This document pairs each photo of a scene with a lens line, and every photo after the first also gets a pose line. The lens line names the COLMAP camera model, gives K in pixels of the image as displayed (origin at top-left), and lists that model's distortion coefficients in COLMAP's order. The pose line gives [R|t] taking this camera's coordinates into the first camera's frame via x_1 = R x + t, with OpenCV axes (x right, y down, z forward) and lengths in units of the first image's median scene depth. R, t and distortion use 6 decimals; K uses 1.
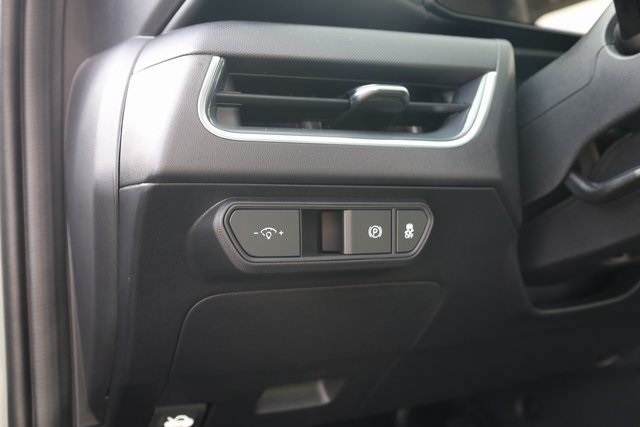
lens RADIAL K [[723.5, 0, 318.5], [0, 723.5, 214.0], [0, 0, 1]] dist [0.008551, 0.000000]
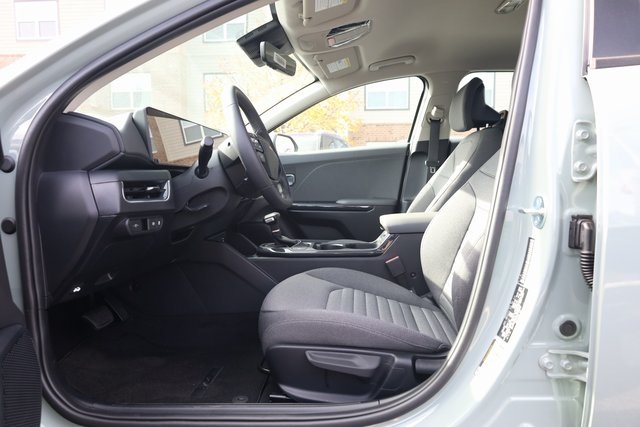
lens RADIAL K [[442.7, 0, 319.5], [0, 442.7, 213.7], [0, 0, 1]] dist [0.001105, -0.003252]
pose [[0.610883, -0.047024, 0.790324, -1.248033], [0.028148, 0.998893, 0.037676, -0.094201], [-0.791221, -0.000770, 0.611530, -1.173584]]
